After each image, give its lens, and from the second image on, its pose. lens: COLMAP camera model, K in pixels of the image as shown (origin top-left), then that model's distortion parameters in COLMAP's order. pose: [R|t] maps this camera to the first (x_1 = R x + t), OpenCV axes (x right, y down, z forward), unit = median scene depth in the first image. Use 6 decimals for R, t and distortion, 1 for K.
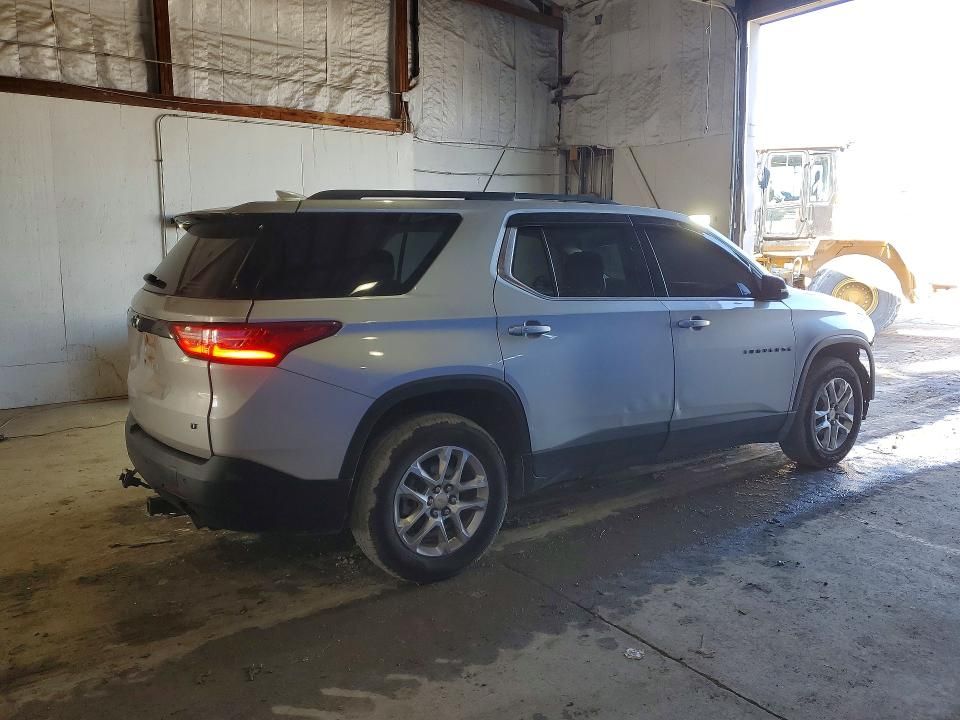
lens RADIAL K [[740.8, 0, 481.3], [0, 740.8, 356.2], [0, 0, 1]] dist [0.008487, -0.001226]
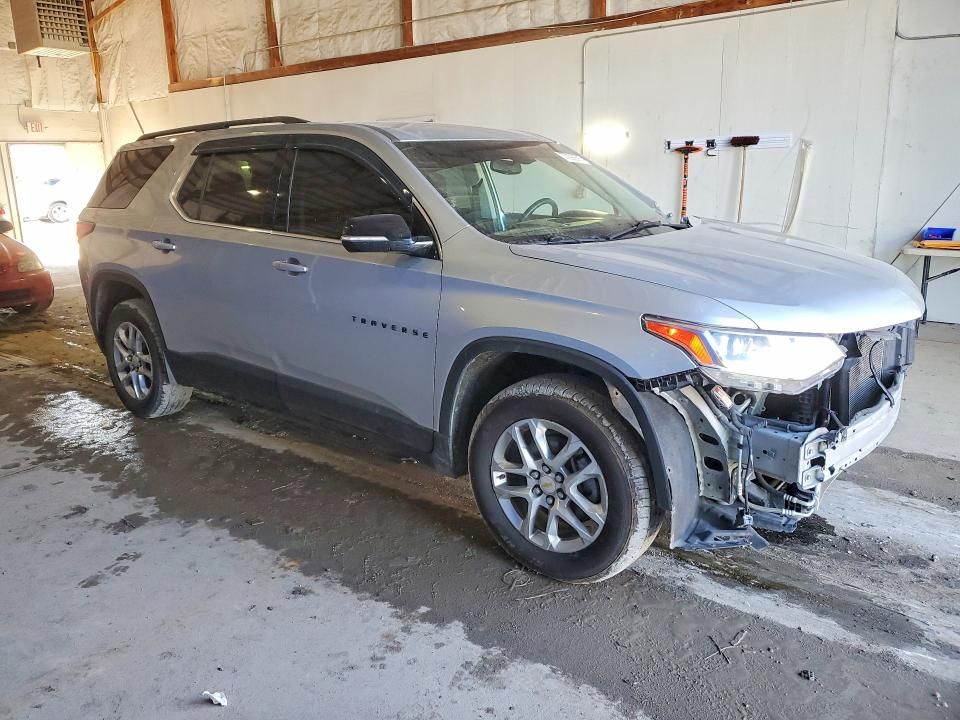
lens RADIAL K [[740.8, 0, 476.8], [0, 740.8, 363.3], [0, 0, 1]] dist [0.008487, -0.001226]
pose [[0.277120, 0.240634, -0.930215, 1.131910], [-0.116508, 0.969403, 0.216063, -0.141255], [0.953745, 0.048502, 0.296677, 0.952231]]
